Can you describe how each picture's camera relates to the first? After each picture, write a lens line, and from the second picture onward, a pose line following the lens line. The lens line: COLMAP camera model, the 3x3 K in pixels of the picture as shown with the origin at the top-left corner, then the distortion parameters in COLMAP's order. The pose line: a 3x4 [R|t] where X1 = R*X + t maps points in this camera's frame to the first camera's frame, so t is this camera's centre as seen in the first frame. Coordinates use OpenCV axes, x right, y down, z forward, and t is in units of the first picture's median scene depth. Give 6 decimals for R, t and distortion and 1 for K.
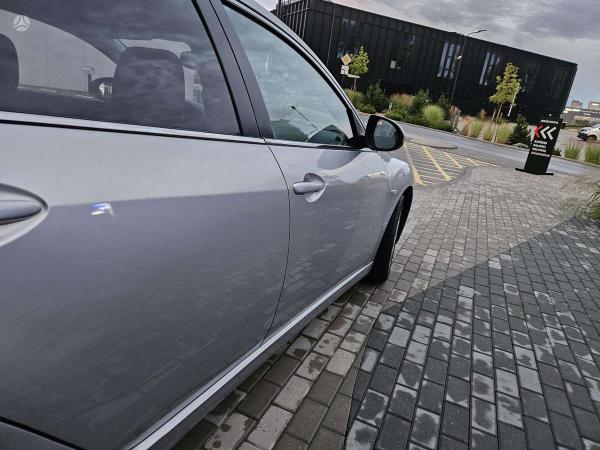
lens RADIAL K [[402.6, 0, 301.9], [0, 402.6, 222.3], [0, 0, 1]] dist [0.076702, -0.068643]
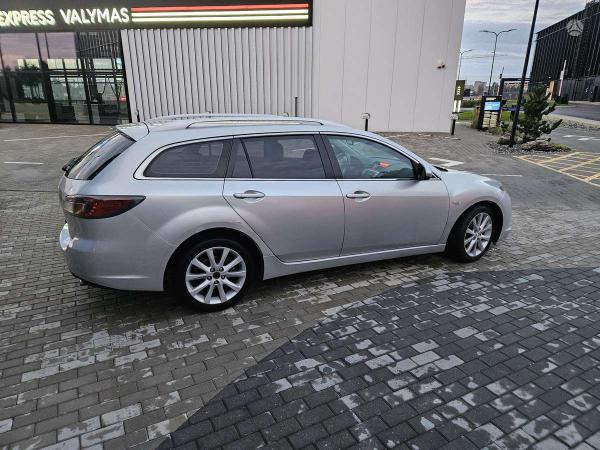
lens RADIAL K [[402.6, 0, 301.9], [0, 402.6, 222.3], [0, 0, 1]] dist [0.076702, -0.068643]
pose [[0.784605, 0.053725, -0.617664, 0.841292], [-0.085102, 0.996141, -0.021458, 0.105903], [0.614127, 0.069401, 0.786150, -0.789389]]
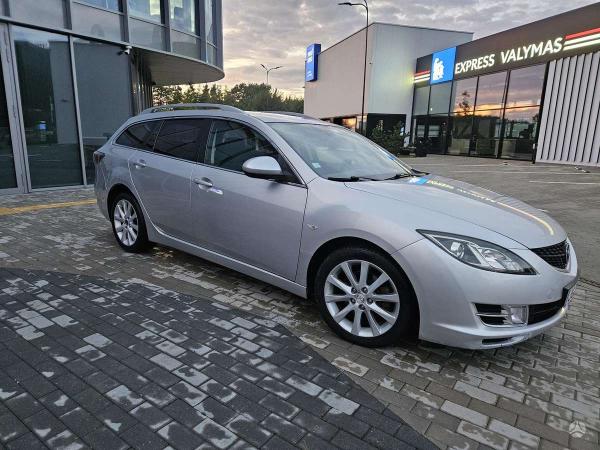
lens RADIAL K [[402.6, 0, 301.9], [0, 402.6, 222.3], [0, 0, 1]] dist [0.076702, -0.068643]
pose [[-0.200095, 0.068223, -0.977398, 1.406478], [-0.338658, 0.931270, 0.134334, -0.242439], [0.919387, 0.357884, -0.163239, 1.247028]]
